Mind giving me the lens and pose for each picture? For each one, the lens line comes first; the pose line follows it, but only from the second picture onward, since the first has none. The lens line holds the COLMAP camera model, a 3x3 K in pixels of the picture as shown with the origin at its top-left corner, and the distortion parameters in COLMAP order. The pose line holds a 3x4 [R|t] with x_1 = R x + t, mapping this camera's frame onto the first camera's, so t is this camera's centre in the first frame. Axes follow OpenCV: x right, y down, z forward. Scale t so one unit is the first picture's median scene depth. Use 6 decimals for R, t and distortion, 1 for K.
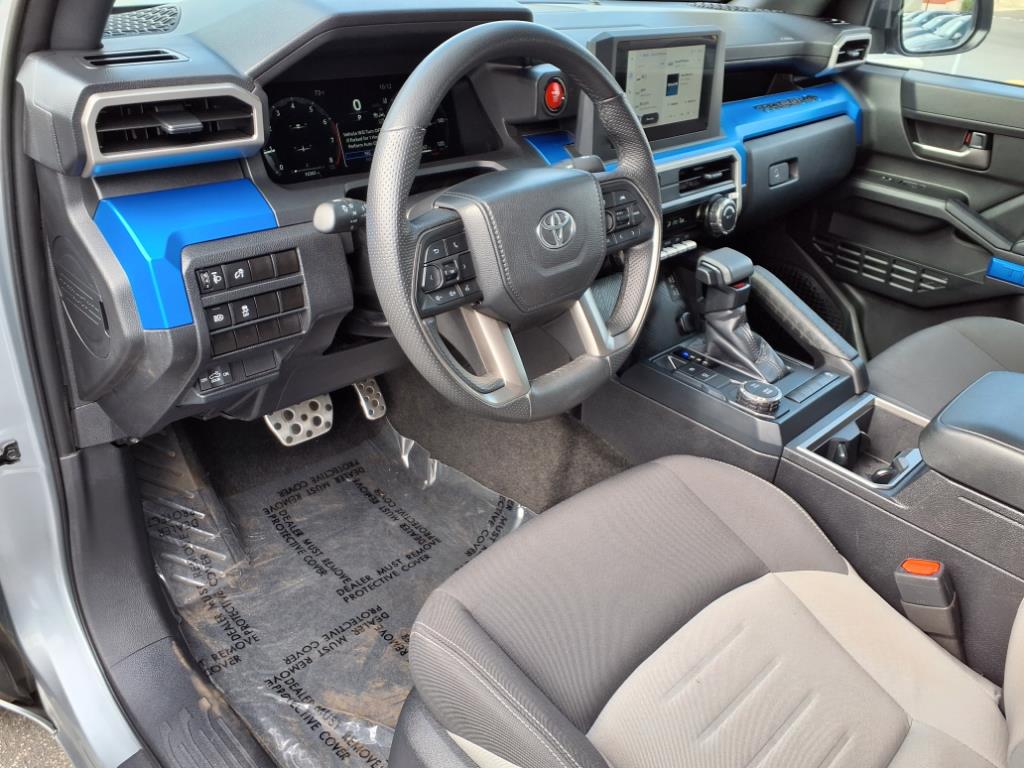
lens RADIAL K [[805.5, 0, 512.0], [0, 805.5, 384.0], [0, 0, 1]] dist [-0.005466, -0.009649]
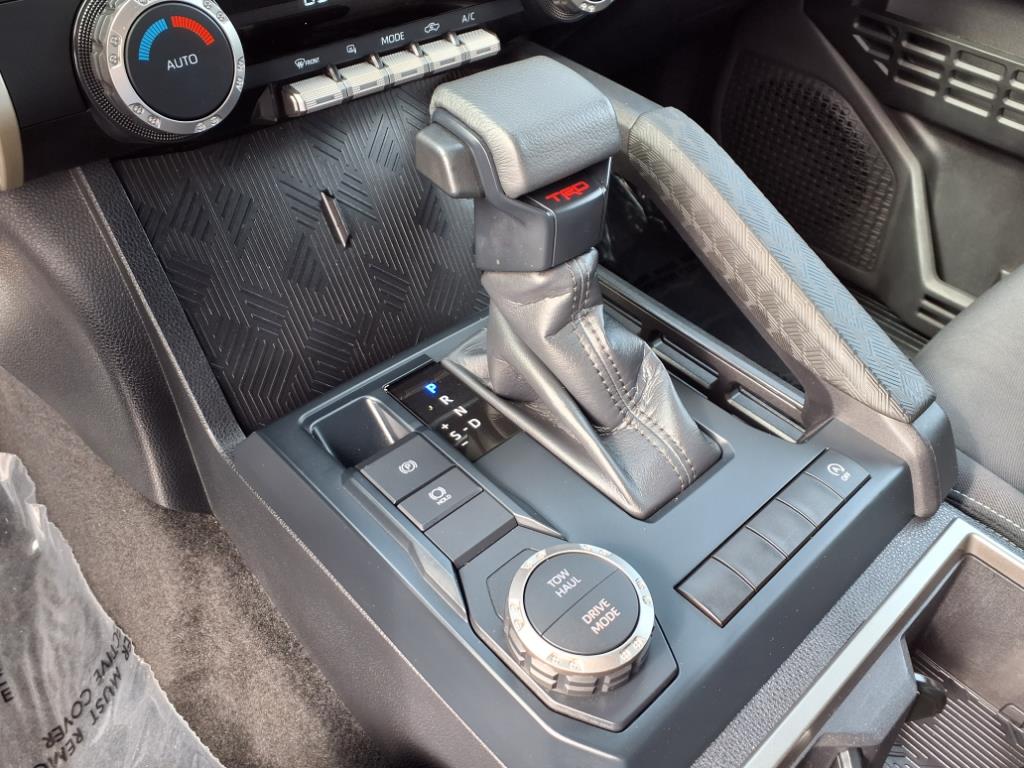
lens RADIAL K [[805.5, 0, 512.0], [0, 805.5, 384.0], [0, 0, 1]] dist [-0.005466, -0.009649]
pose [[0.999372, 0.005233, -0.035034, 0.258958], [0.003180, 0.971776, 0.235884, -0.117687], [0.035280, -0.235847, 0.971150, 0.651852]]
